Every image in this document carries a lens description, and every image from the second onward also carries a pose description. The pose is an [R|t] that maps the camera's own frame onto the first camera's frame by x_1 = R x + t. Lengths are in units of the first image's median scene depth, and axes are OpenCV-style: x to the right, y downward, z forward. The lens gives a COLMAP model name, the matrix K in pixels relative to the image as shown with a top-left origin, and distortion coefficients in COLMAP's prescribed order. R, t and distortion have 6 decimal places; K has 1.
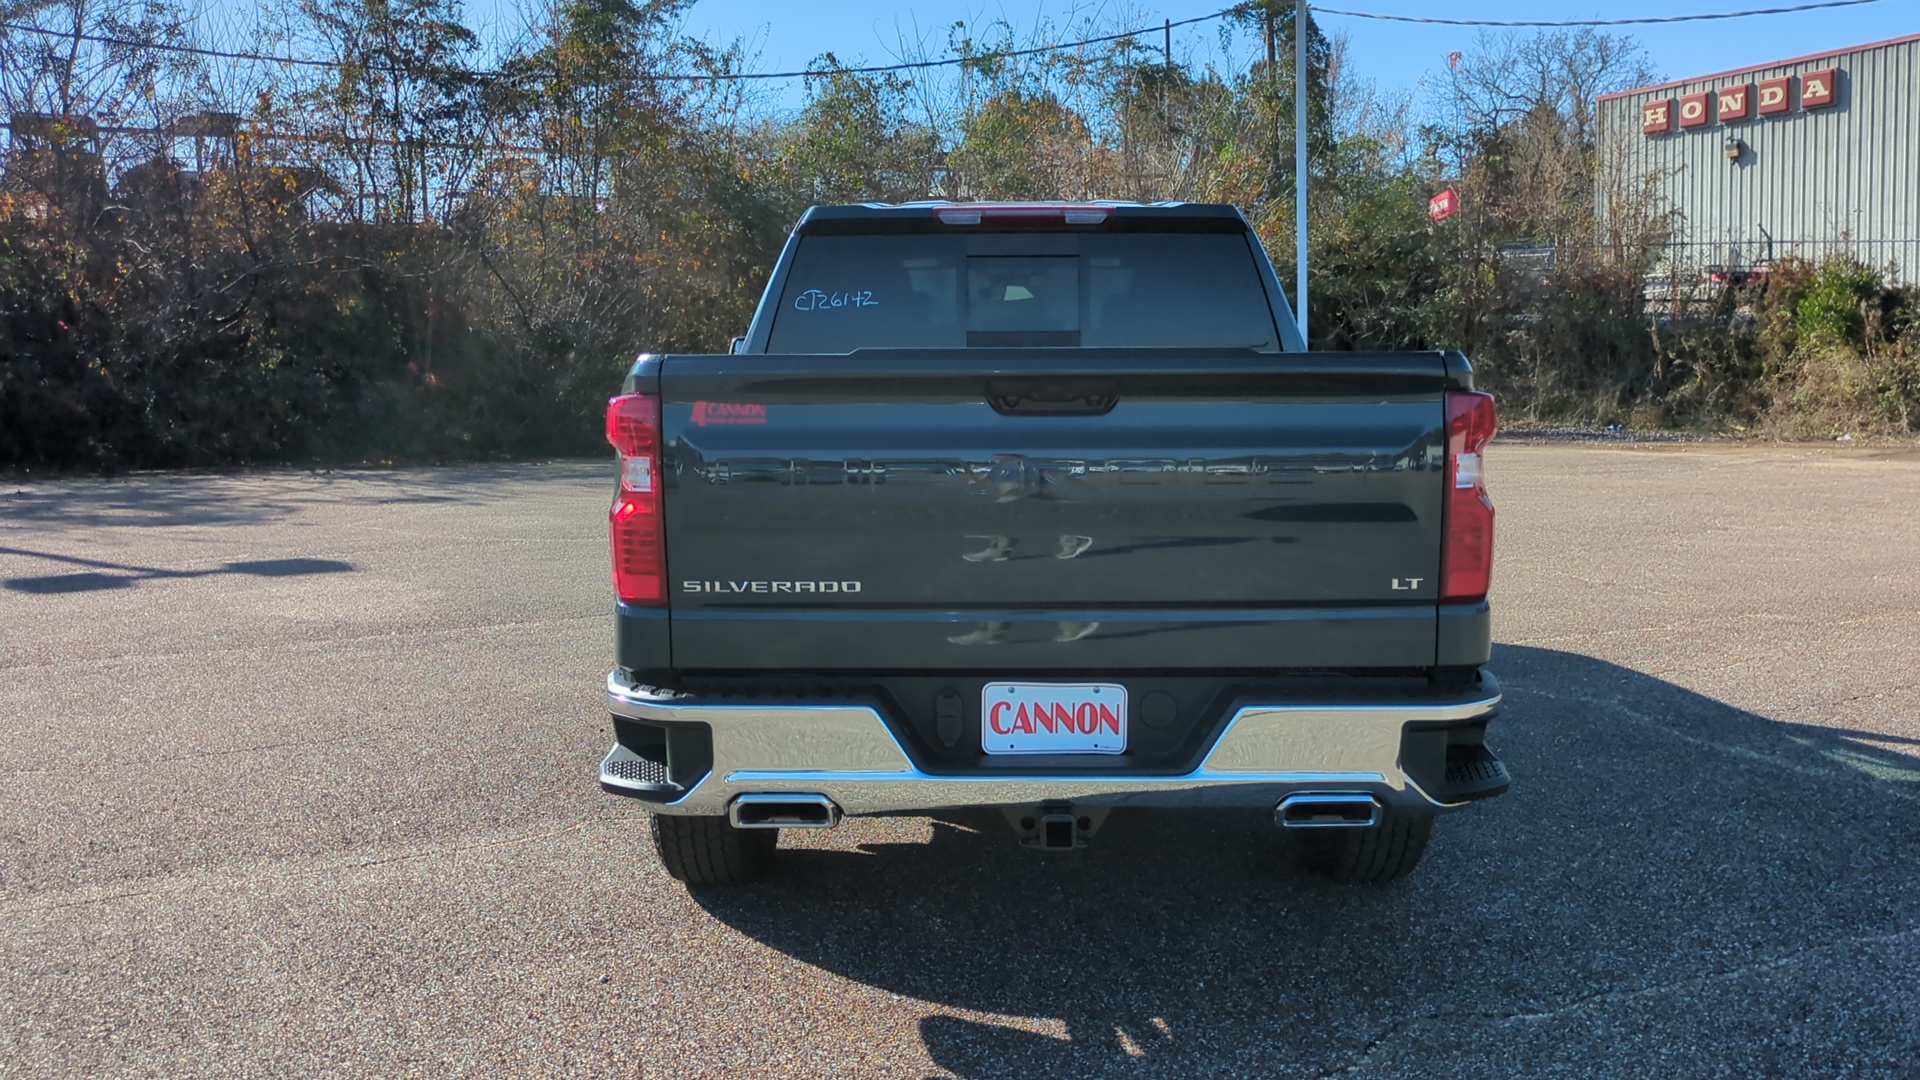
lens RADIAL K [[1647.0, 0, 956.5], [0, 1647.0, 532.2], [0, 0, 1]] dist [0.055780, -0.065109]
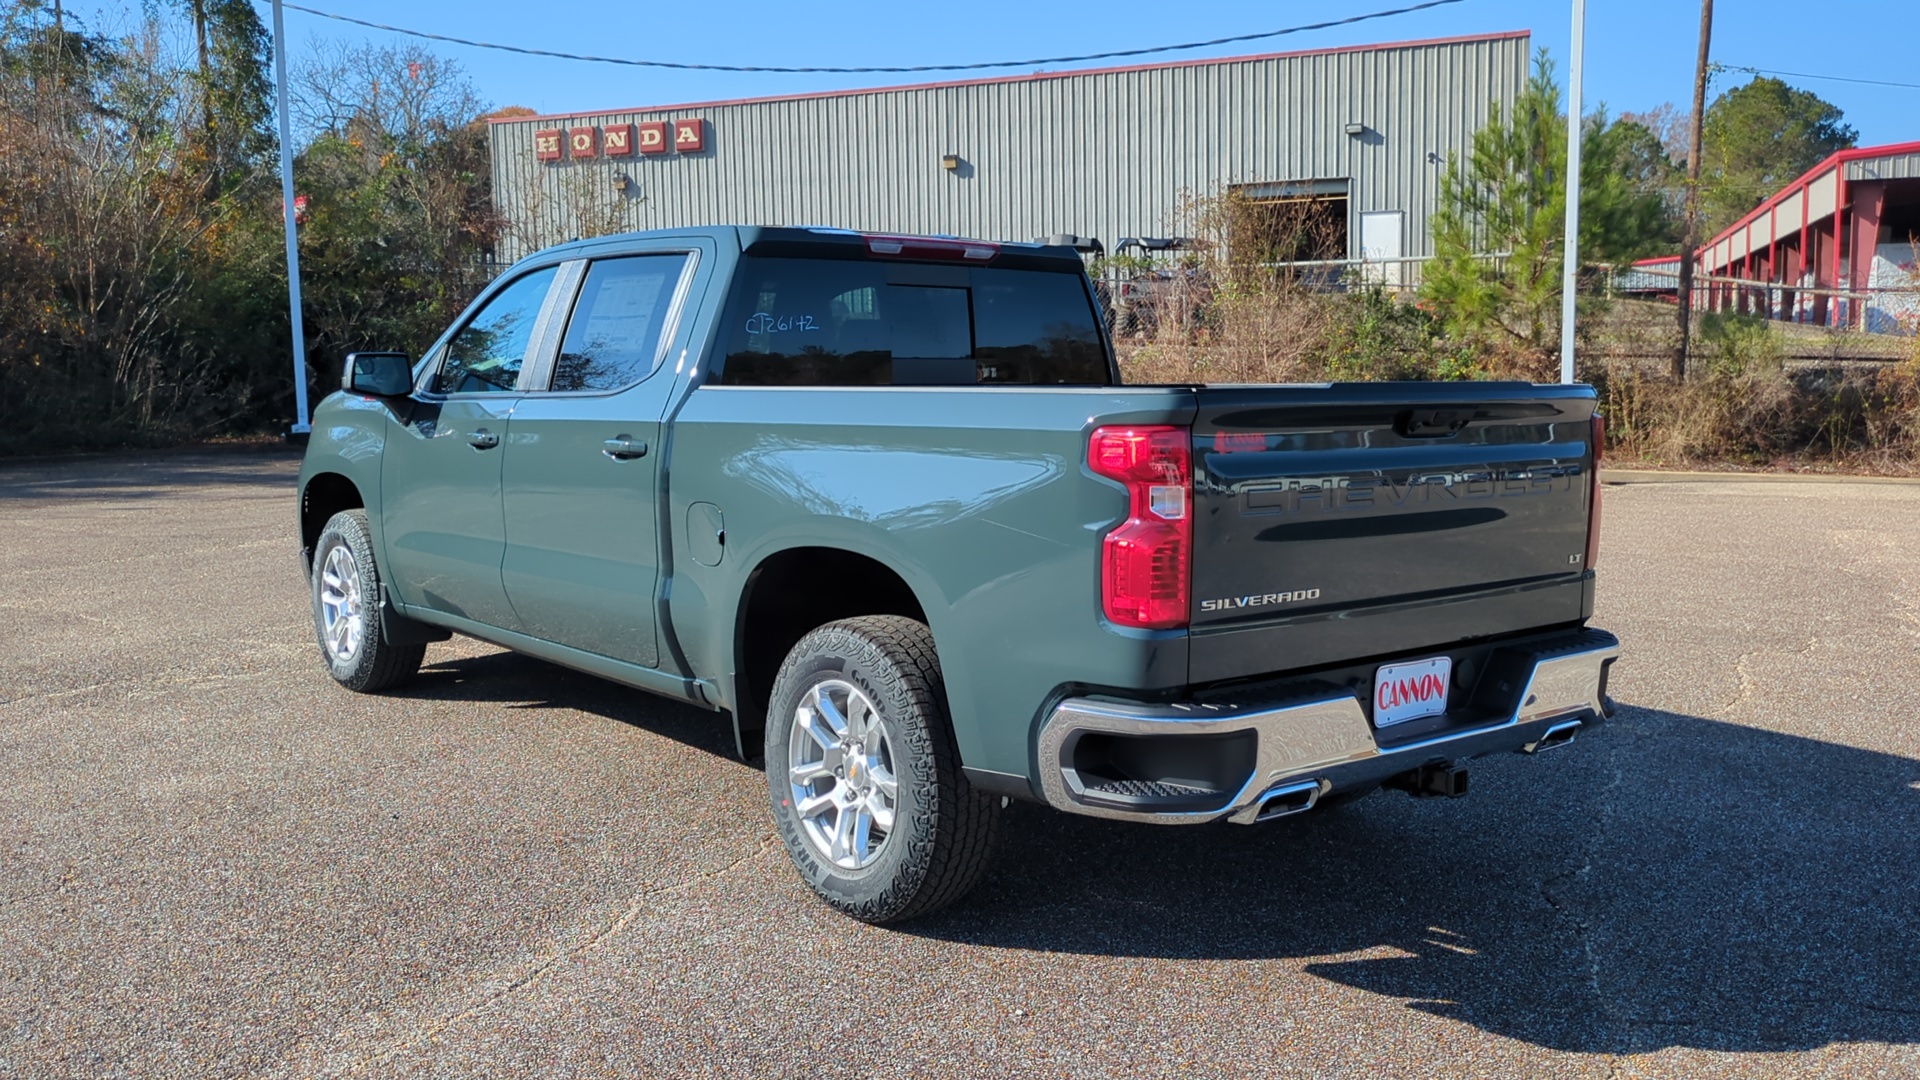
lens RADIAL K [[1647.0, 0, 956.5], [0, 1647.0, 532.2], [0, 0, 1]] dist [0.055780, -0.065109]
pose [[0.772224, -0.055884, 0.632888, -0.113355], [0.059532, 0.998106, 0.015494, -0.004808], [-0.632555, 0.025712, 0.774089, 0.032784]]
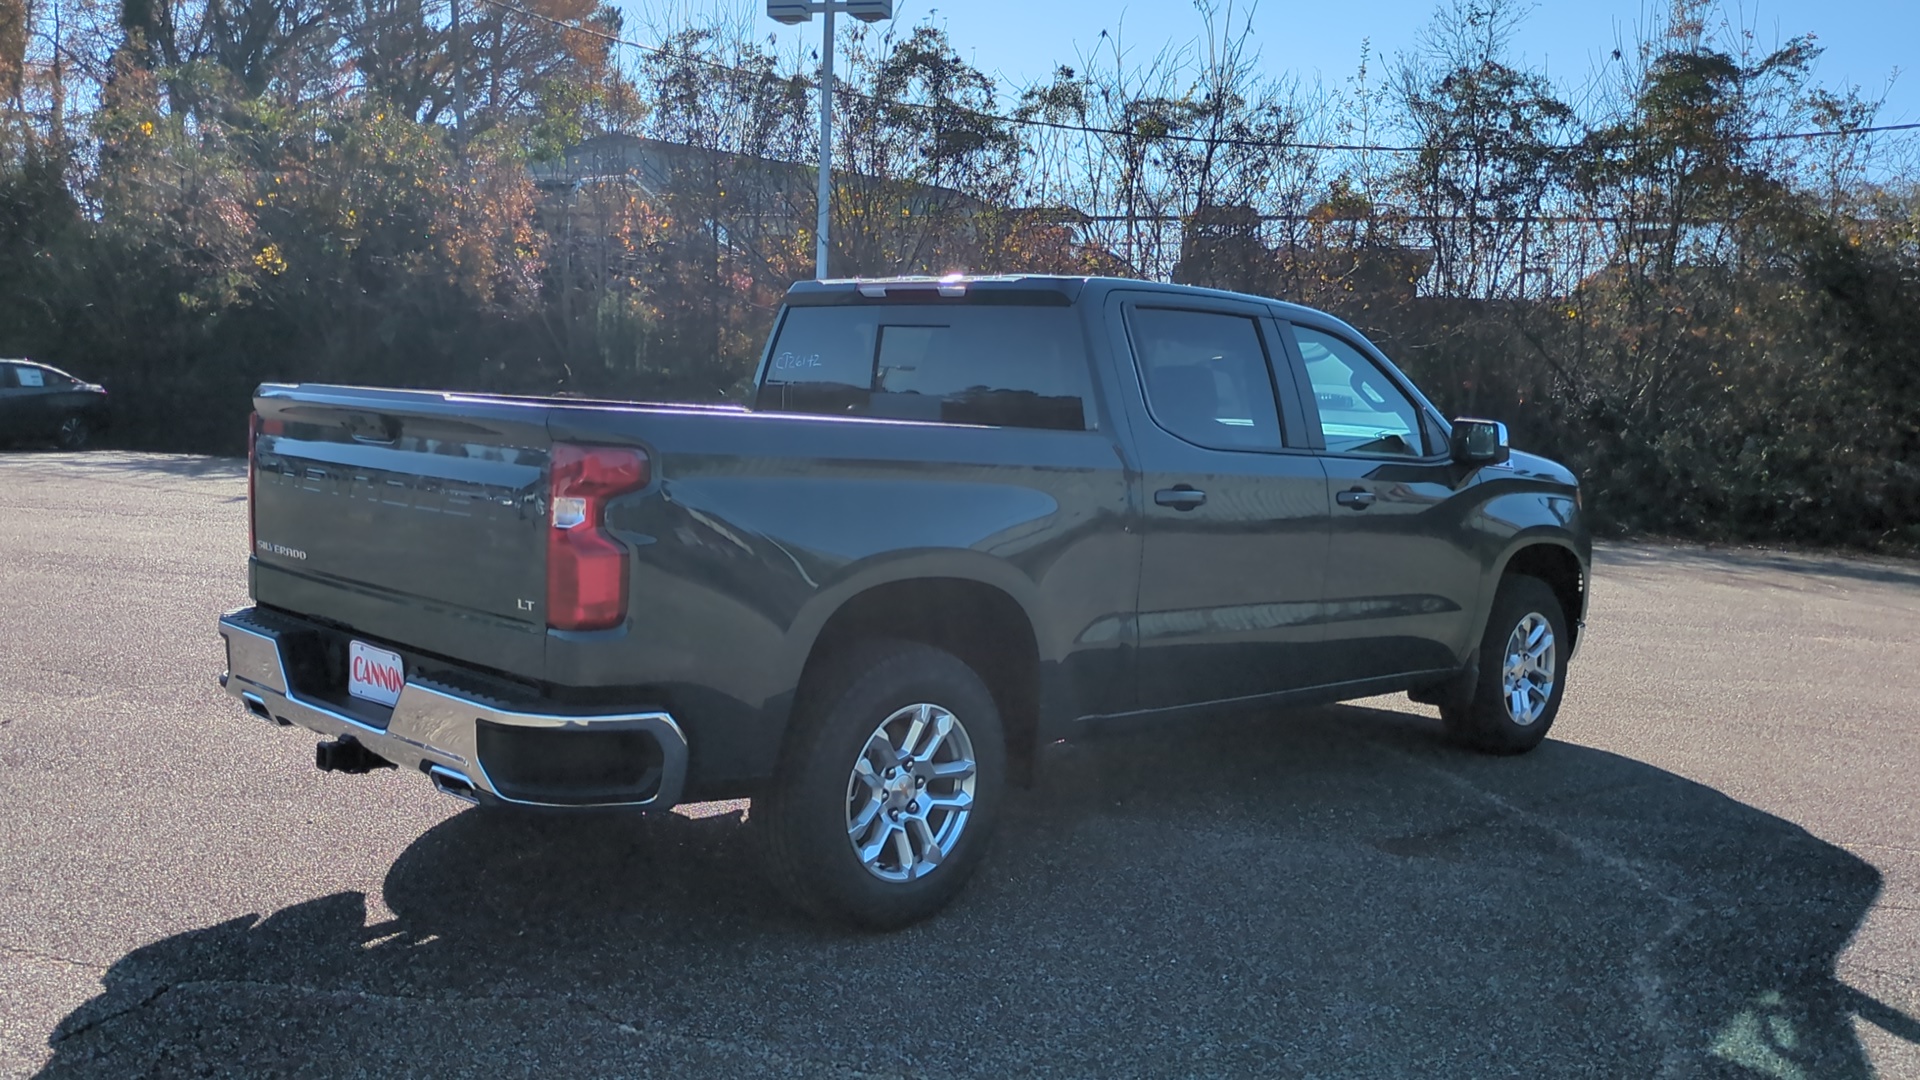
lens RADIAL K [[1647.0, 0, 956.5], [0, 1647.0, 532.2], [0, 0, 1]] dist [0.055780, -0.065109]
pose [[0.717010, 0.096680, -0.690326, 0.151643], [-0.126421, 0.991947, 0.007614, -0.007817], [0.685503, 0.081812, 0.723459, 0.043295]]
